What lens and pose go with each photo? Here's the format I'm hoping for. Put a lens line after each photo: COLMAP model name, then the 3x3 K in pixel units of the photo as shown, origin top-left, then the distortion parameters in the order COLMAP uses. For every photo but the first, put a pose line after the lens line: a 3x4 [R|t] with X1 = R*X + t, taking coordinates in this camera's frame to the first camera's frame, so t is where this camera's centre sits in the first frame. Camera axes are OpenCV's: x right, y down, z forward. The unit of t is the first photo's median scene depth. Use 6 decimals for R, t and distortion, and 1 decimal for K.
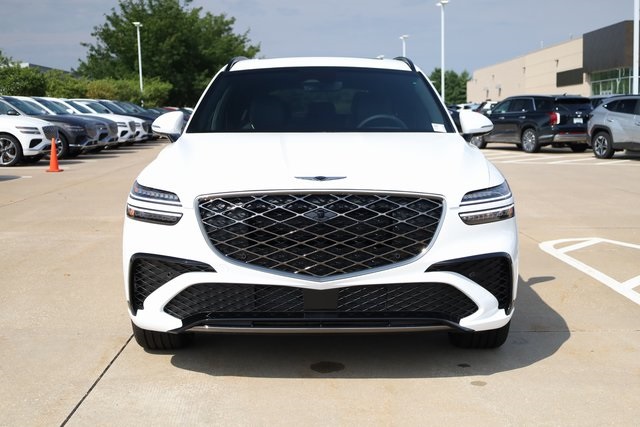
lens RADIAL K [[920.1, 0, 319.9], [0, 920.1, 214.1], [0, 0, 1]] dist [-0.021720, 0.000000]
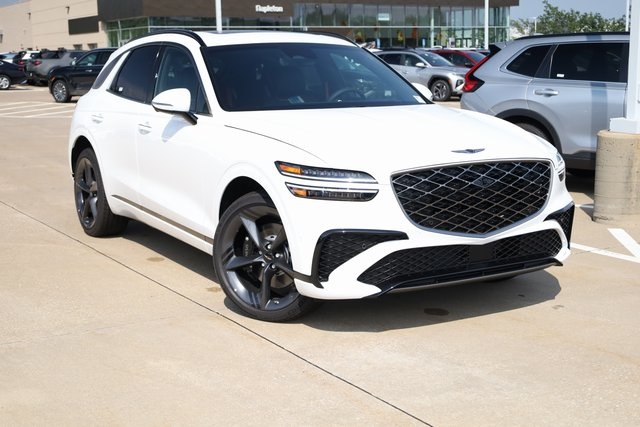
lens RADIAL K [[920.1, 0, 319.9], [0, 920.1, 213.0], [0, 0, 1]] dist [-0.021720, 0.000000]
pose [[0.842767, -0.087838, 0.531064, -0.801902], [0.057385, 0.995635, 0.073611, -0.058008], [-0.535212, -0.031562, 0.844128, 0.106671]]
